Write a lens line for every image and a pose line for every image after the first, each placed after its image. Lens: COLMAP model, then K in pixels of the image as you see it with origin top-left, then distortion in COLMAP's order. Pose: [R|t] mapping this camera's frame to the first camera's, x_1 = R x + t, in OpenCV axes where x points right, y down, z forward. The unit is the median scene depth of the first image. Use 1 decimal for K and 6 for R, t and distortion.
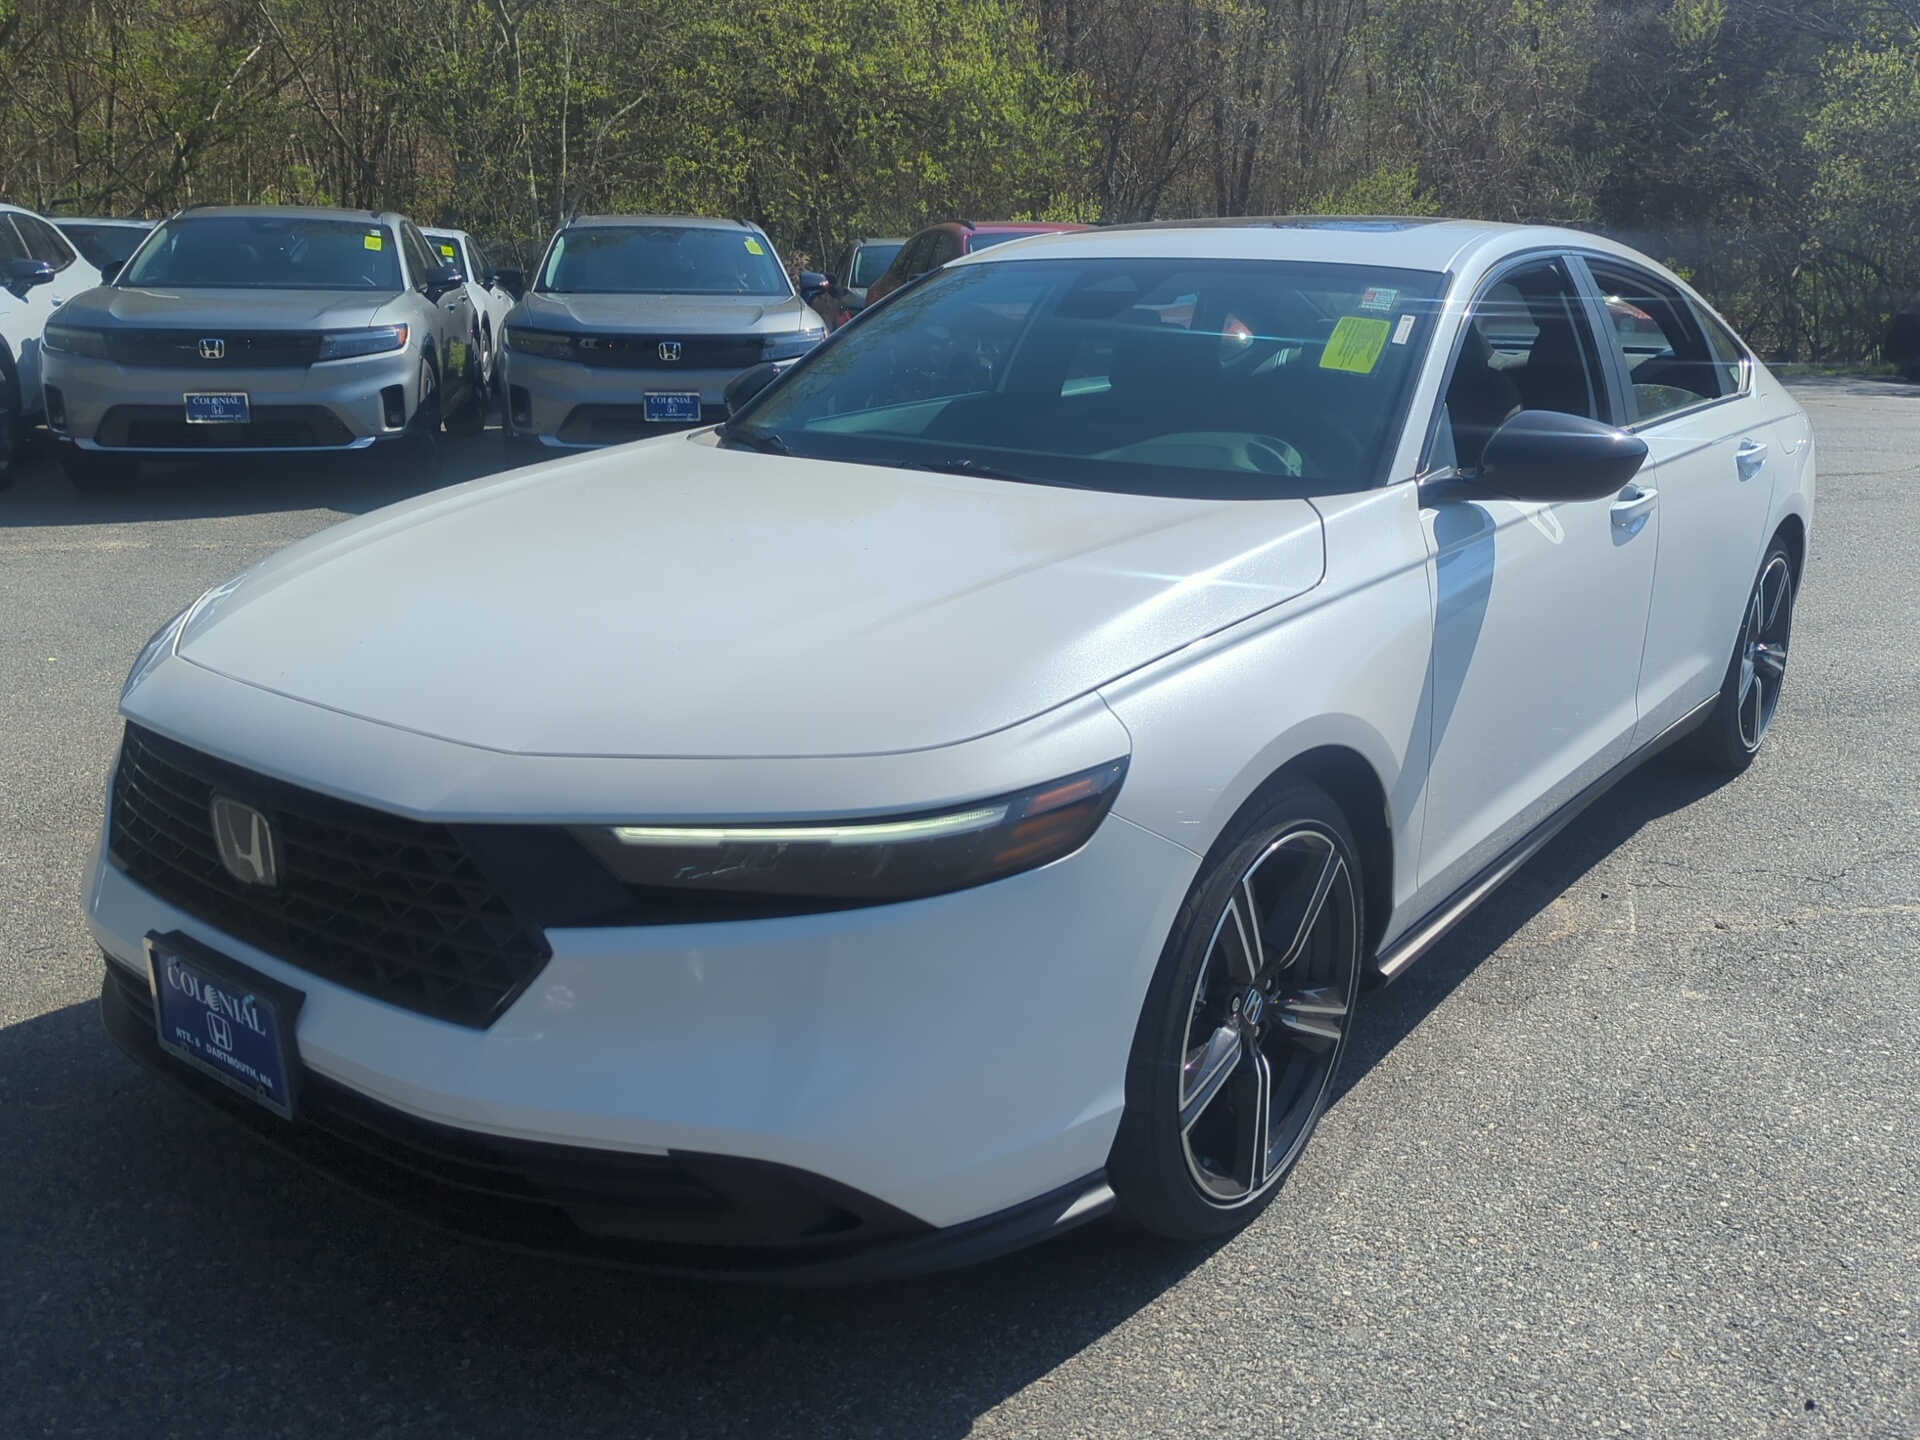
lens RADIAL K [[1556.1, 0, 978.5], [0, 1556.1, 693.2], [0, 0, 1]] dist [0.055961, -0.046576]
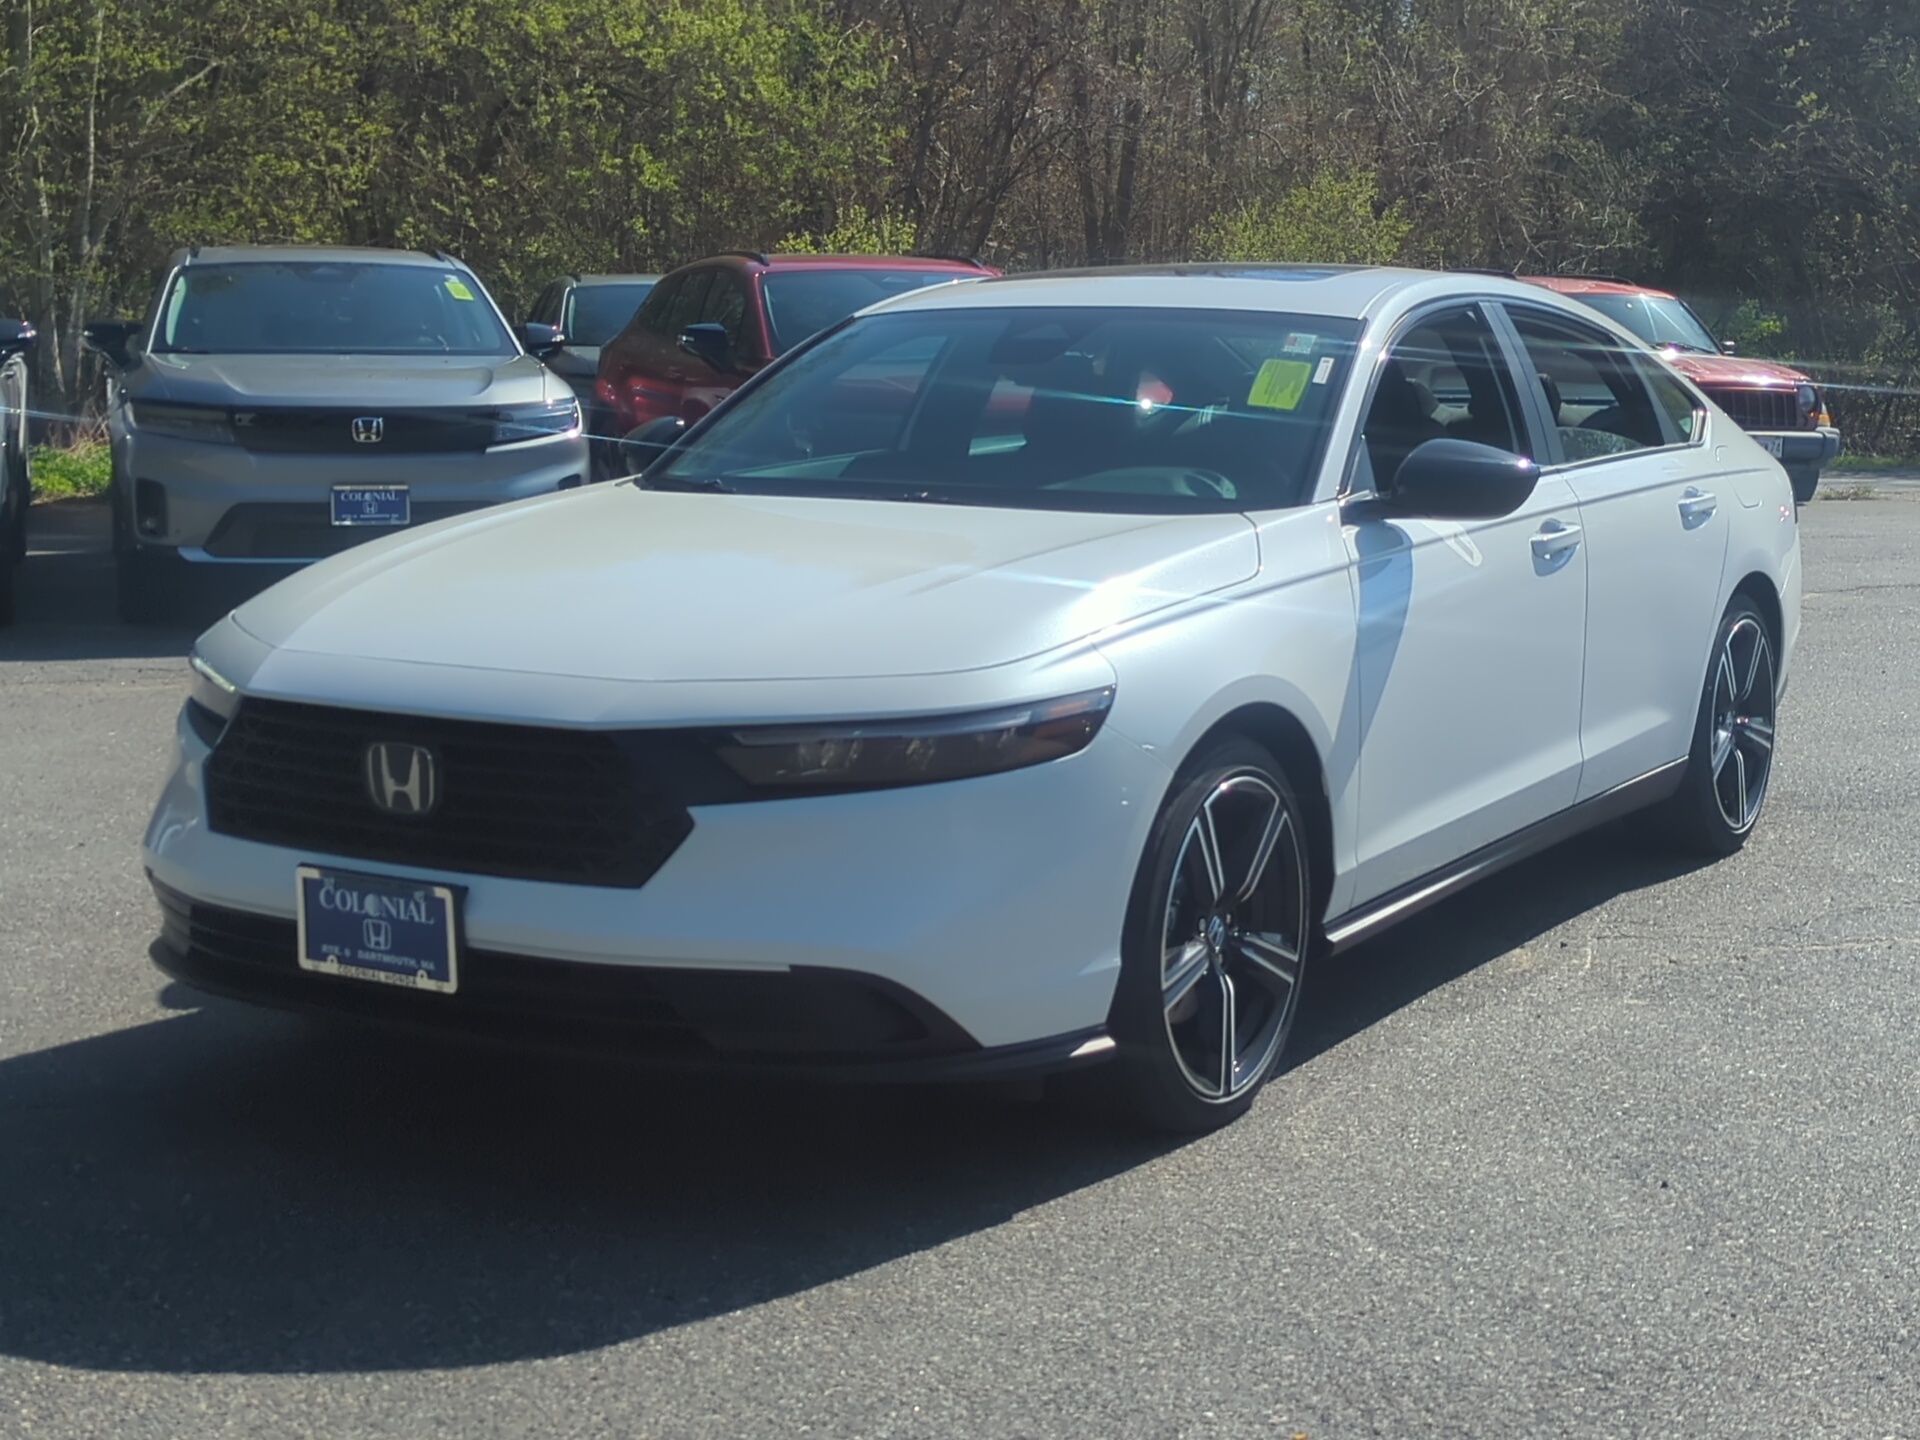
lens RADIAL K [[2776.6, 0, 935.7], [0, 2776.6, 679.8], [0, 0, 1]] dist [0.221258, -1.076831]
pose [[0.995145, -0.017700, 0.096818, -0.120081], [0.030690, 0.990454, -0.134381, 0.149459], [-0.093516, 0.136700, 0.986189, -0.549841]]
